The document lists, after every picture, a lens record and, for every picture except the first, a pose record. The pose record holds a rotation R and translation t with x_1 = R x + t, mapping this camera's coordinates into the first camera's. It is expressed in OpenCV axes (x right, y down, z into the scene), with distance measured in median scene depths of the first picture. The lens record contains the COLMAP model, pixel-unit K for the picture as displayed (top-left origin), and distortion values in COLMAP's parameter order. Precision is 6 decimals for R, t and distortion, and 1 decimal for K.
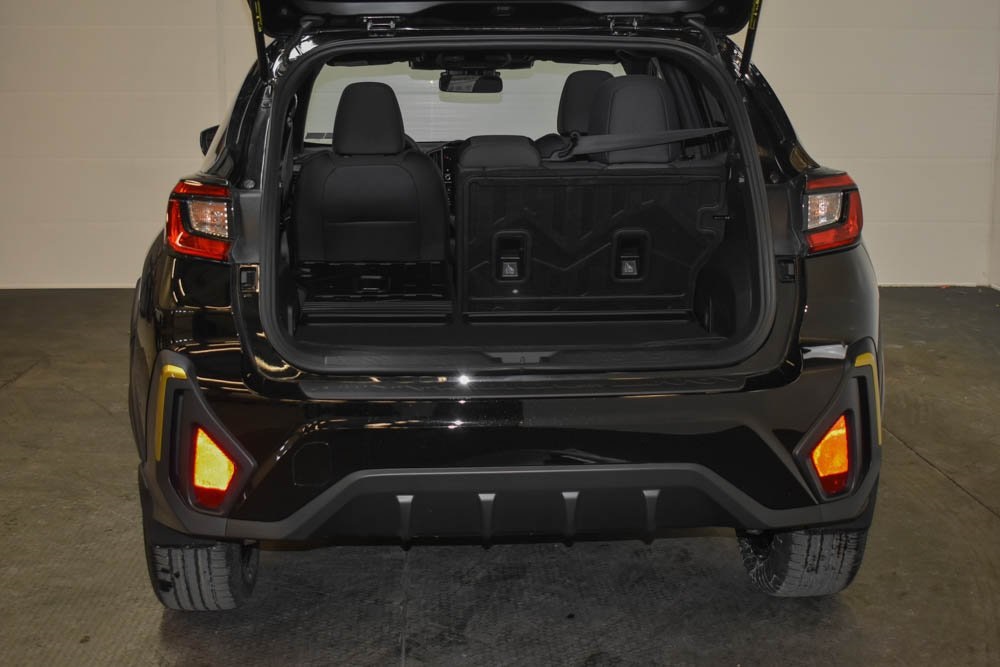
lens RADIAL K [[1407.2, 0, 488.3], [0, 1407.2, 334.3], [0, 0, 1]] dist [-0.014832, -0.031861]
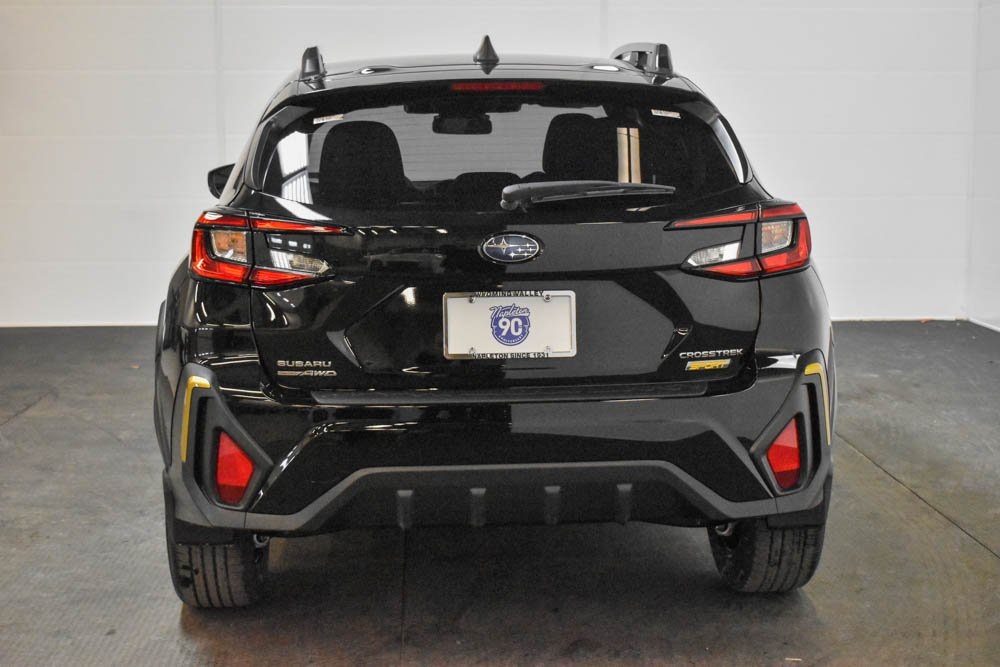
lens RADIAL K [[1448.2, 0, 500.0], [0, 1448.2, 333.5], [0, 0, 1]] dist [-0.007507, -0.043600]
pose [[0.999910, -0.005209, 0.012386, 0.002538], [0.005627, 0.999407, -0.033964, 0.024444], [-0.012202, 0.034031, 0.999346, -0.134988]]
